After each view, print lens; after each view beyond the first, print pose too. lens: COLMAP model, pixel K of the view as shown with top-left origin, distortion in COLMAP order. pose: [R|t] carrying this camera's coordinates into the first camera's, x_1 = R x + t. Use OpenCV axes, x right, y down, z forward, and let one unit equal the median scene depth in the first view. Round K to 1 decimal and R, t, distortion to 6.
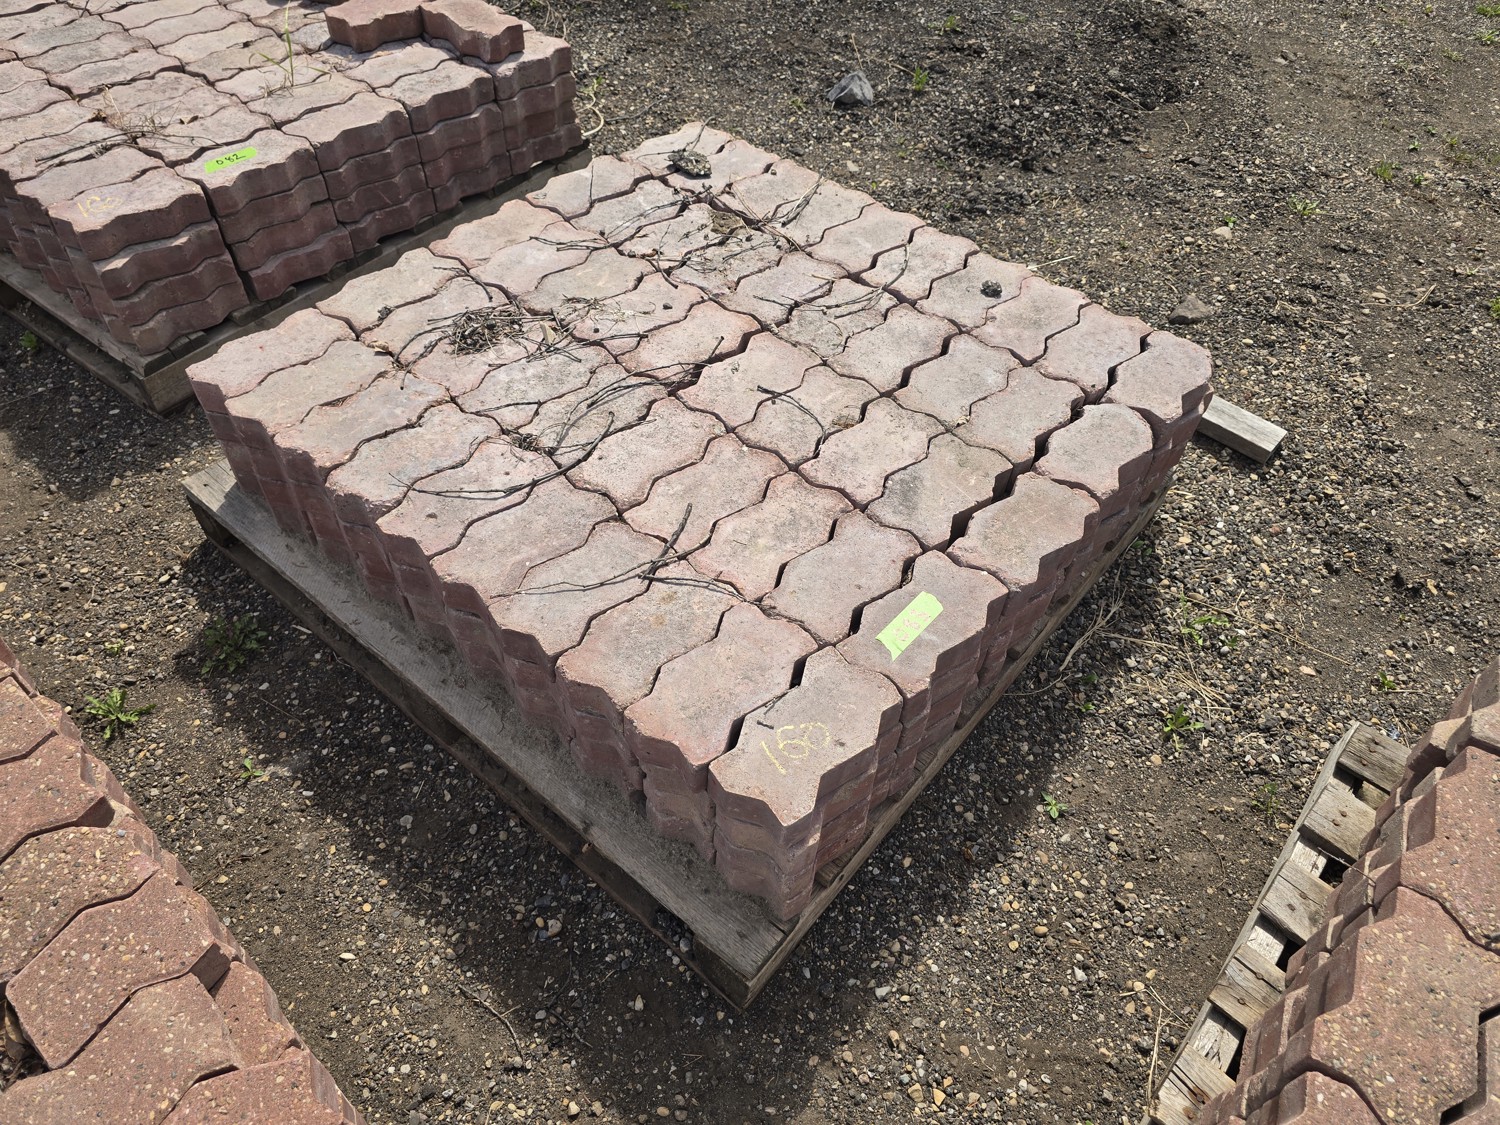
lens RADIAL K [[1009.8, 0, 756.9], [0, 1009.8, 563.3], [0, 0, 1]] dist [0.053317, -0.057597]
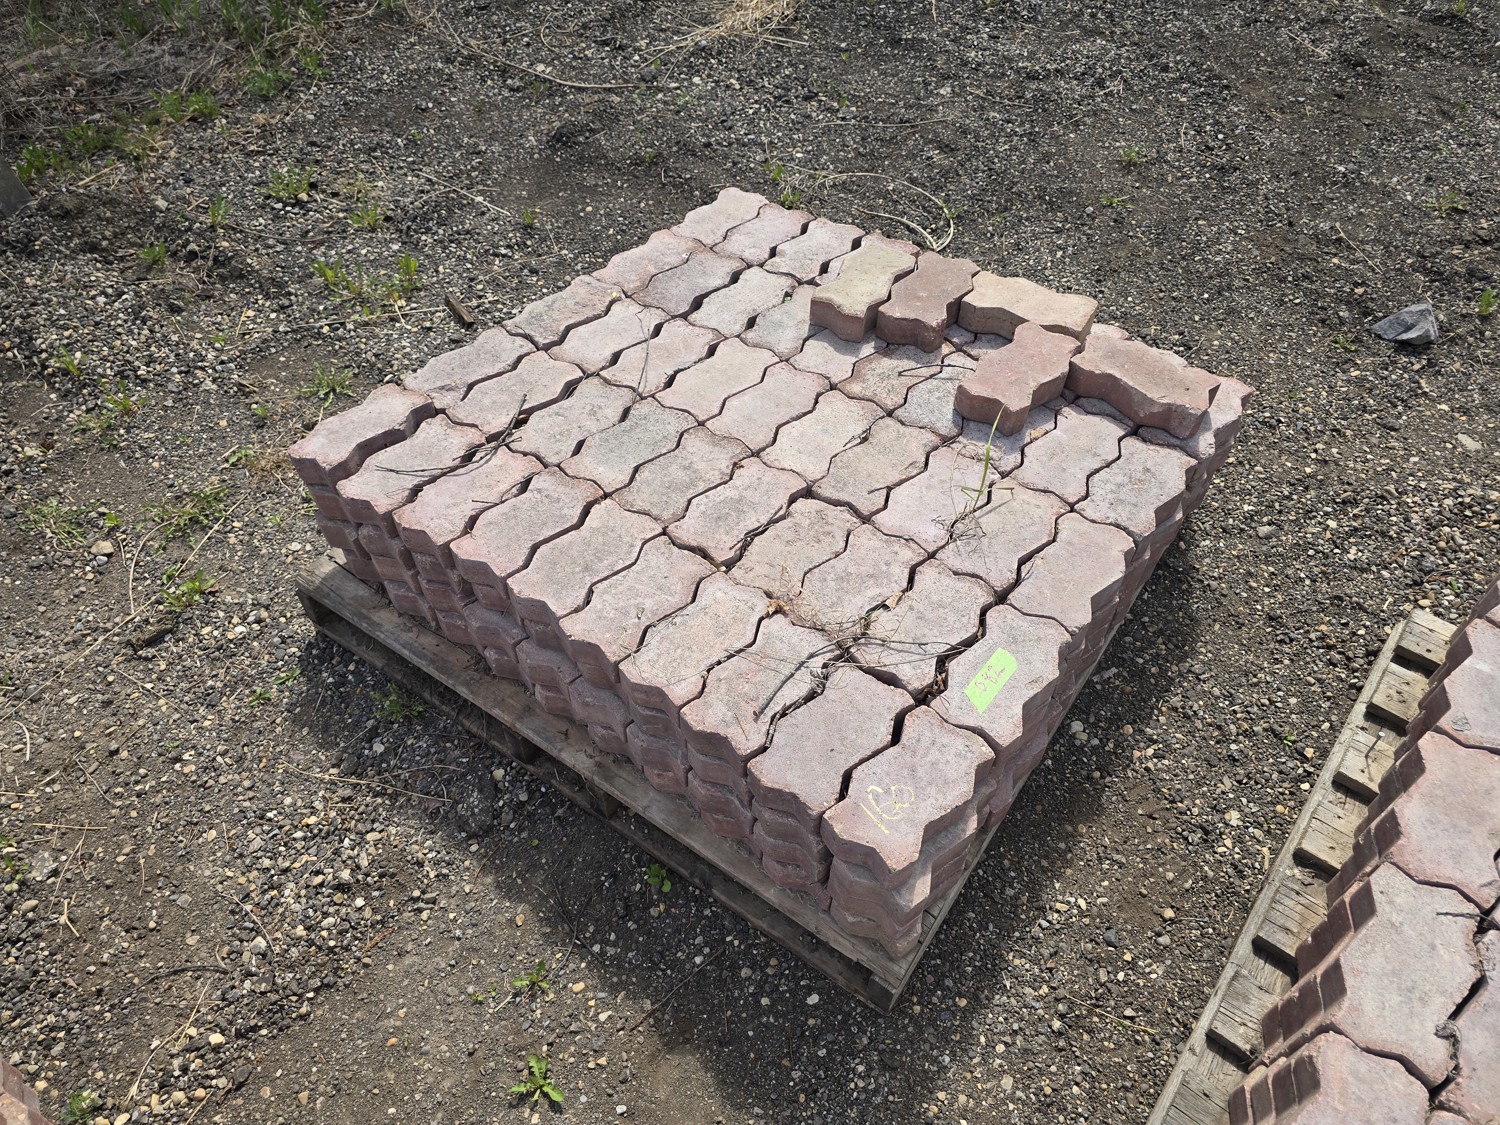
lens RADIAL K [[1009.8, 0, 756.9], [0, 1009.8, 563.3], [0, 0, 1]] dist [0.053317, -0.057597]
pose [[0.998119, -0.054621, -0.027829, -0.773672], [0.054873, 0.998458, 0.008345, -0.579451], [0.027330, -0.009857, 0.999578, 0.321621]]
